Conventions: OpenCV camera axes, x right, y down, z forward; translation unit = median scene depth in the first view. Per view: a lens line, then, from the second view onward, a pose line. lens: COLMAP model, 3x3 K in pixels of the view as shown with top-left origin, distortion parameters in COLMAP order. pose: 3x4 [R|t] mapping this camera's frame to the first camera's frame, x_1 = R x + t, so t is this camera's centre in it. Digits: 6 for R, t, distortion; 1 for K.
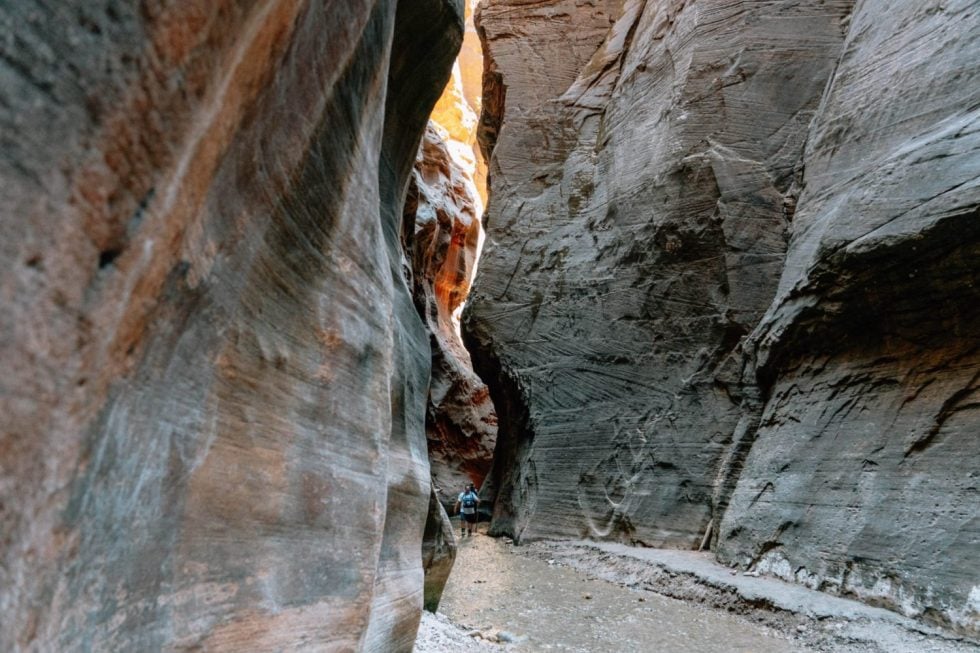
lens RADIAL K [[662.4, 0, 489.7], [0, 662.4, 324.3], [0, 0, 1]] dist [-0.026630, 0.000553]
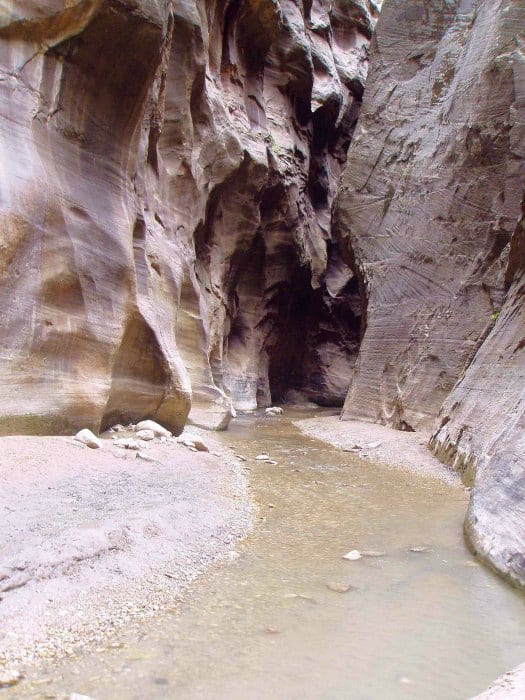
lens RADIAL K [[801.9, 0, 262.7], [0, 801.9, 350.3], [0, 0, 1]] dist [0.013707, 0.000000]
pose [[0.958616, 0.072485, -0.275322, 0.240474], [-0.018977, 0.981164, 0.192242, -0.034495], [0.284071, -0.179061, 0.941935, -0.229267]]
